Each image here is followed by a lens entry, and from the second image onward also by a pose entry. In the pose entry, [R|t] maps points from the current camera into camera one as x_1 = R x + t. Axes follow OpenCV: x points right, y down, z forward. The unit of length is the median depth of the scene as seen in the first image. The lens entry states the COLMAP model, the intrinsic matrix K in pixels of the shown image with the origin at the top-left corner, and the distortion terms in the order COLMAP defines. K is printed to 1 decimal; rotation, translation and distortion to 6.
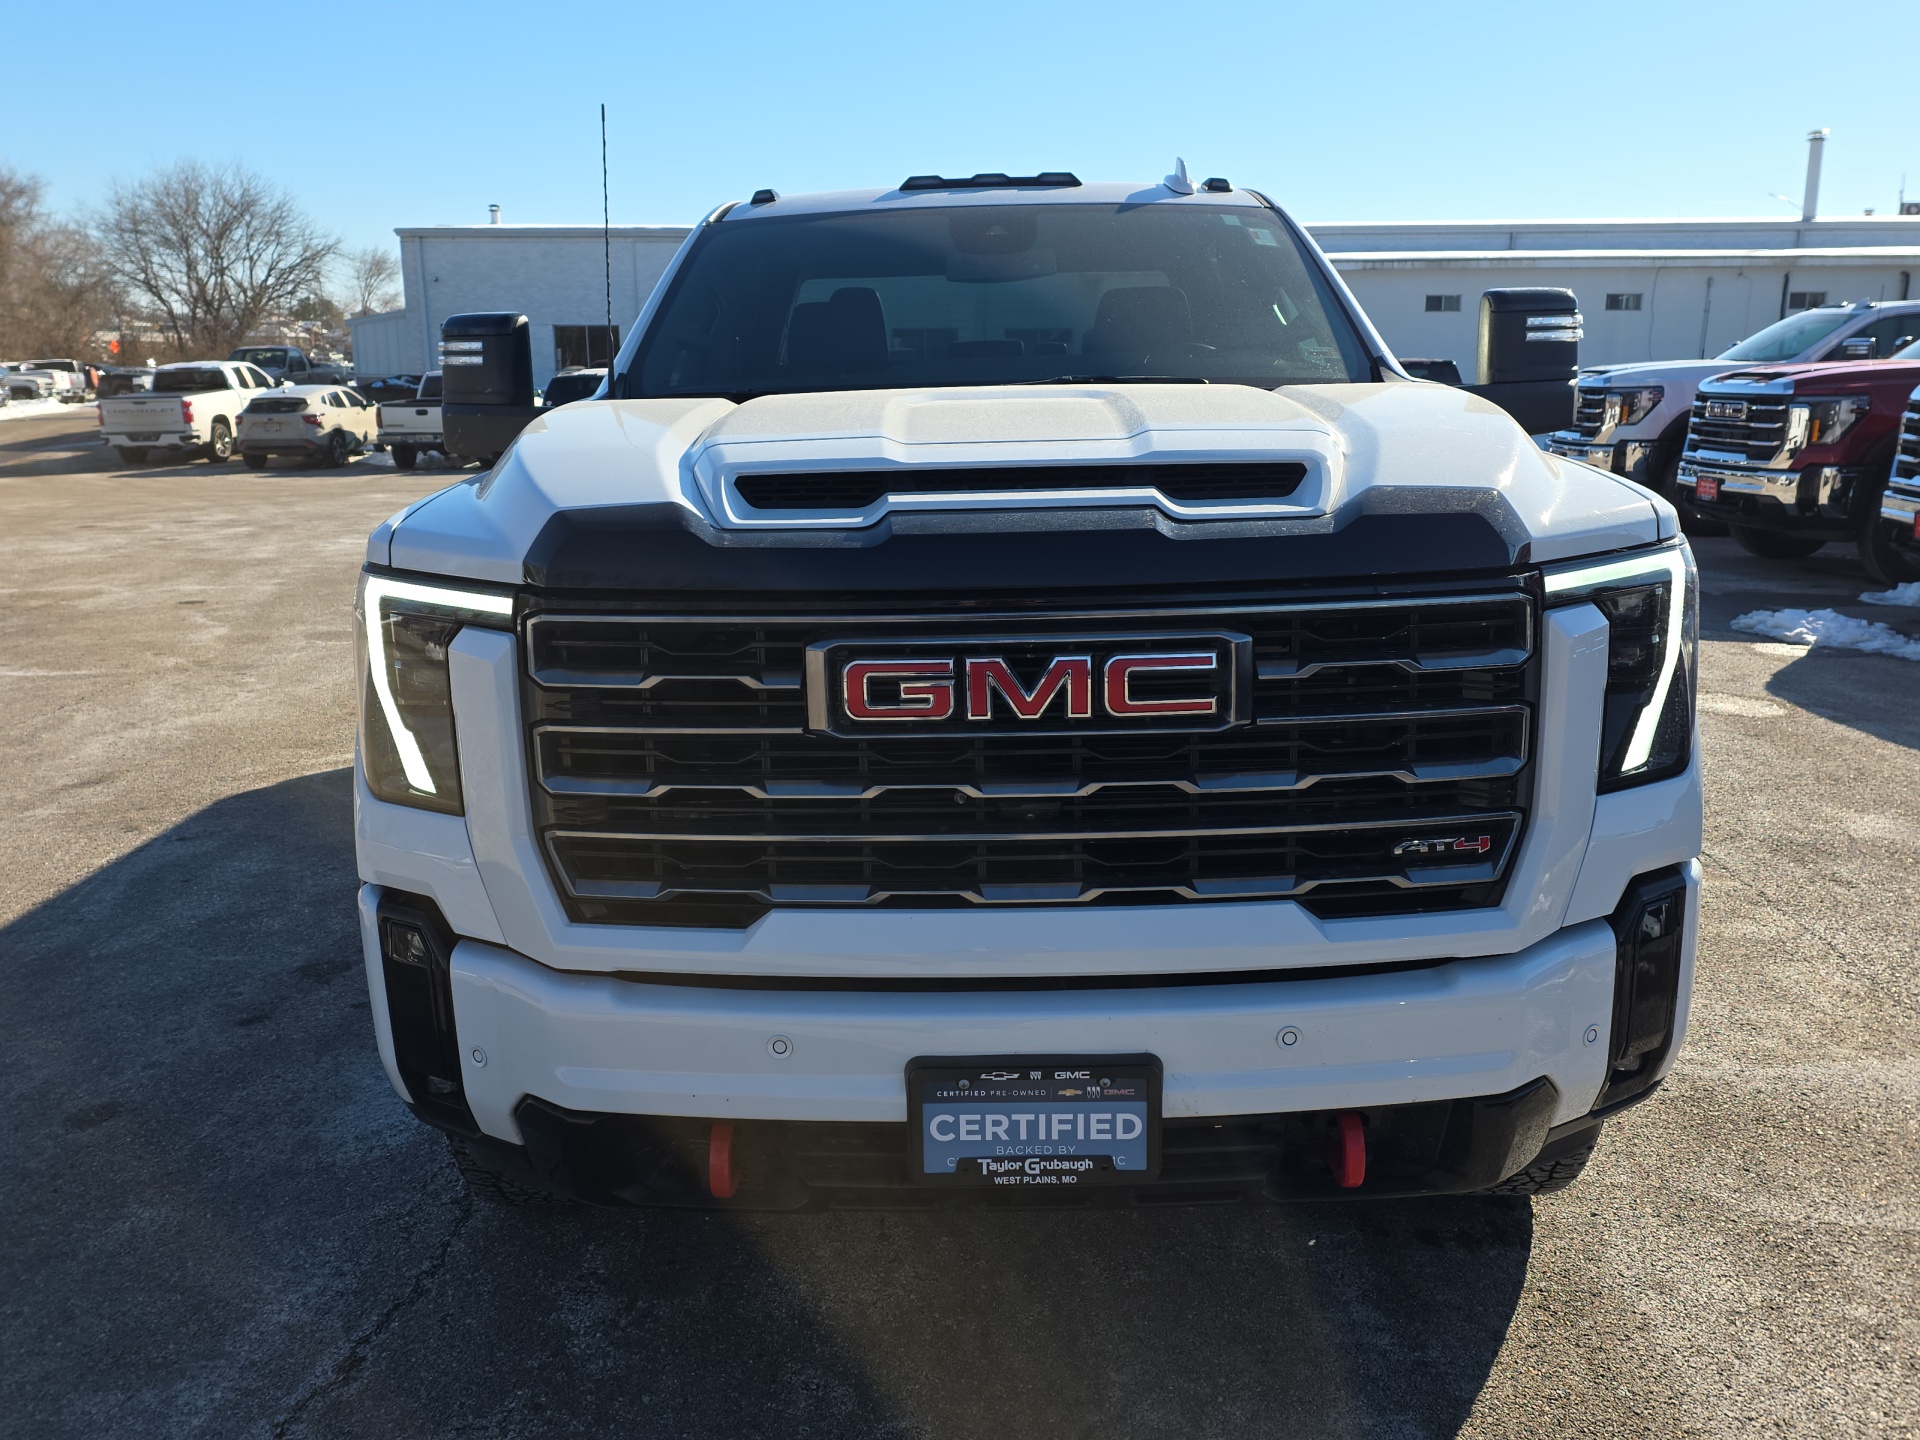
lens RADIAL K [[1565.4, 0, 956.1], [0, 1565.4, 715.4], [0, 0, 1]] dist [0.139245, -0.205679]
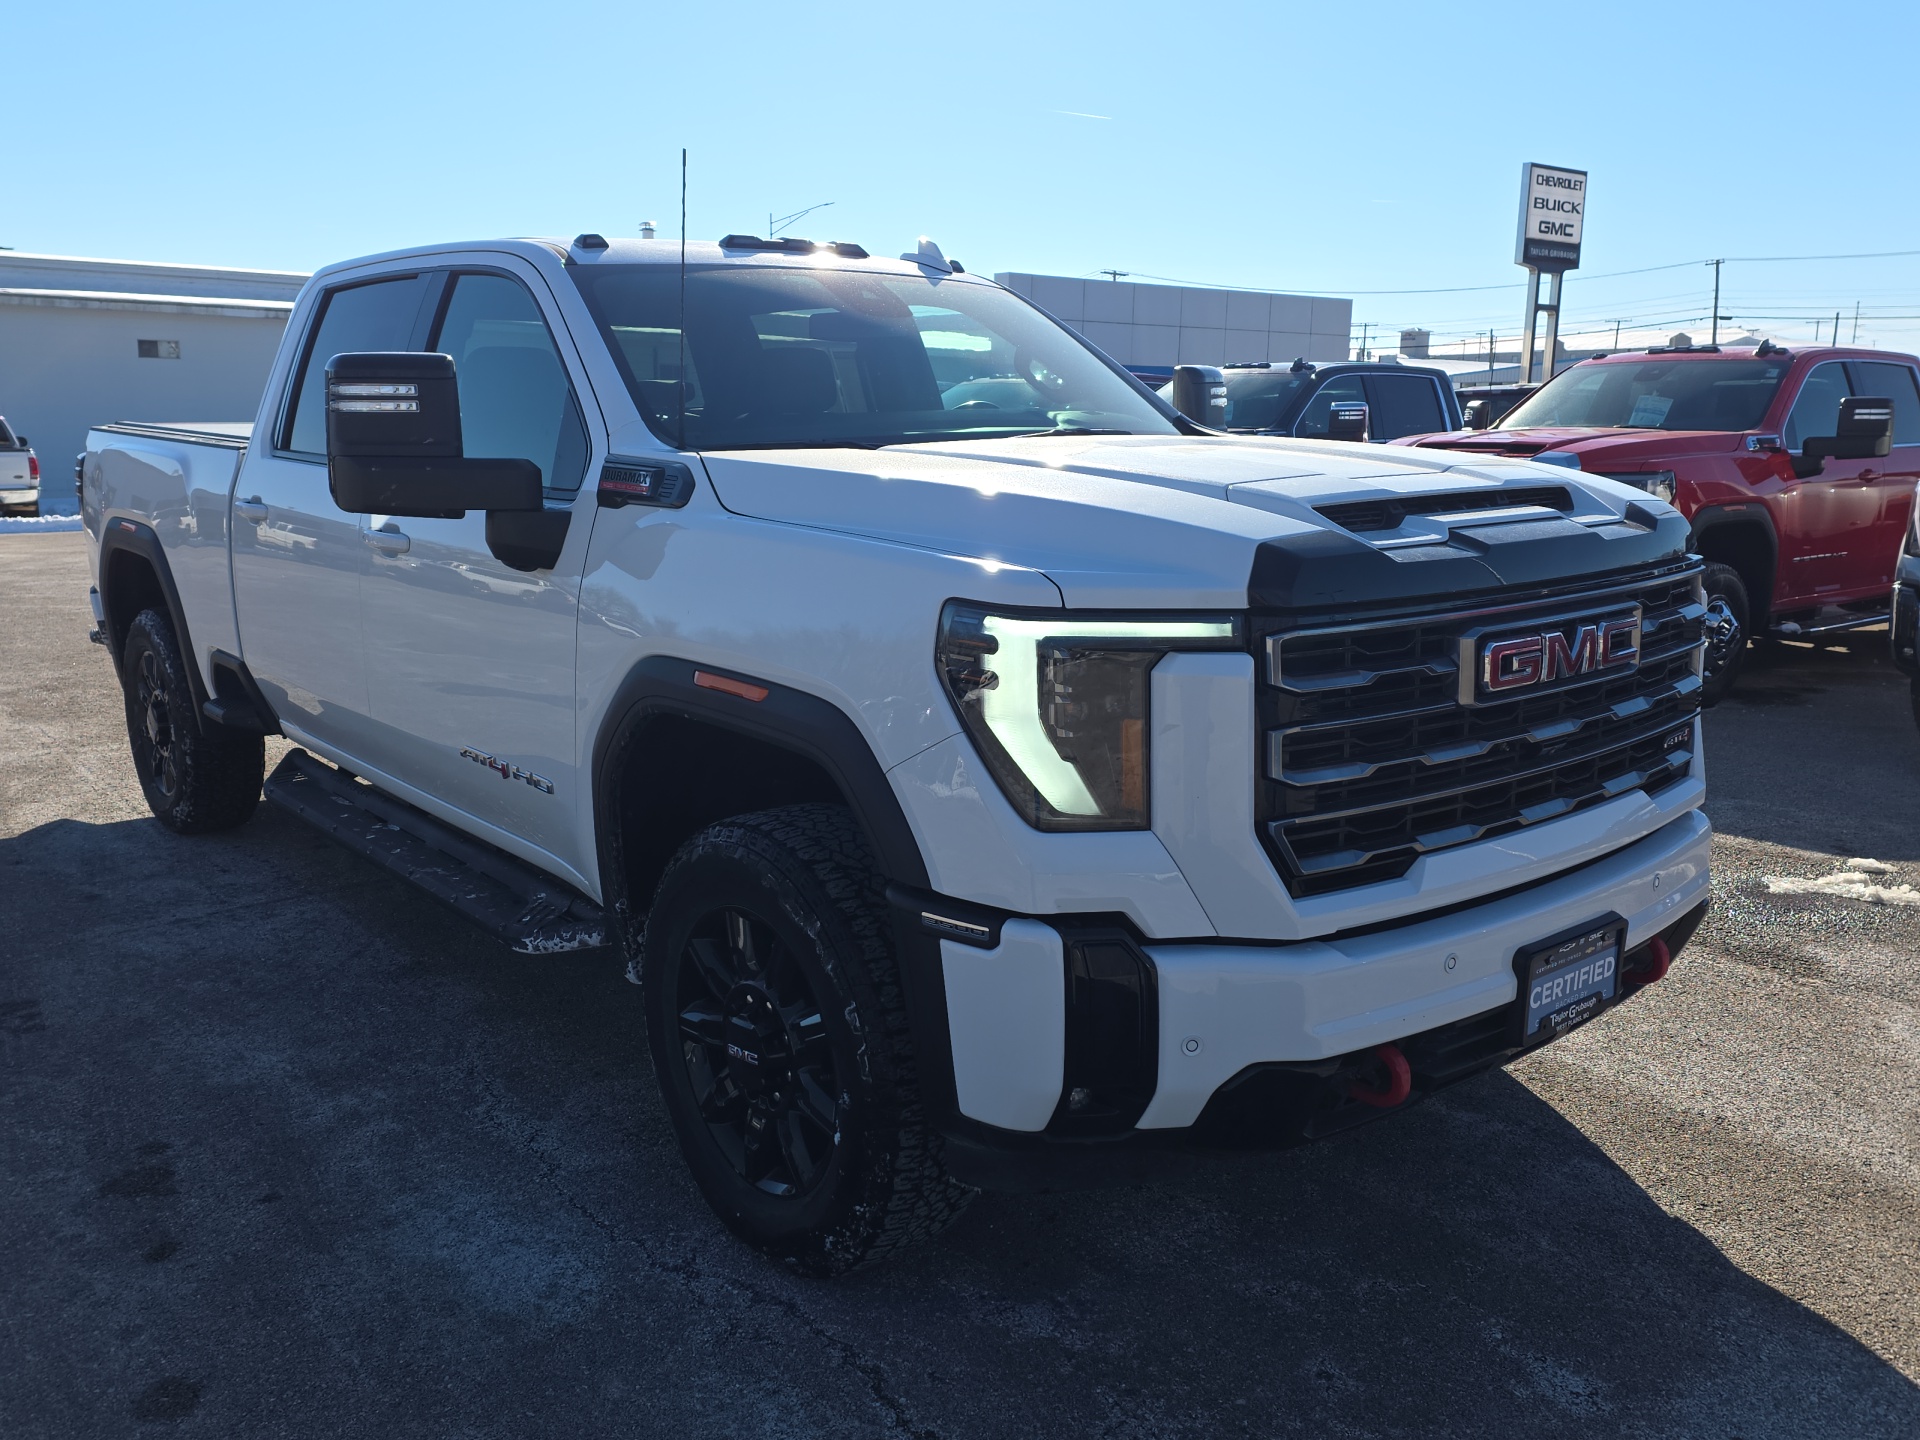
lens RADIAL K [[1565.4, 0, 956.1], [0, 1565.4, 715.4], [0, 0, 1]] dist [0.139245, -0.205679]
pose [[0.762851, -0.110651, 0.637036, -1.146324], [0.132216, 0.991125, 0.013827, -0.049332], [-0.632912, 0.073678, 0.770710, 0.264377]]
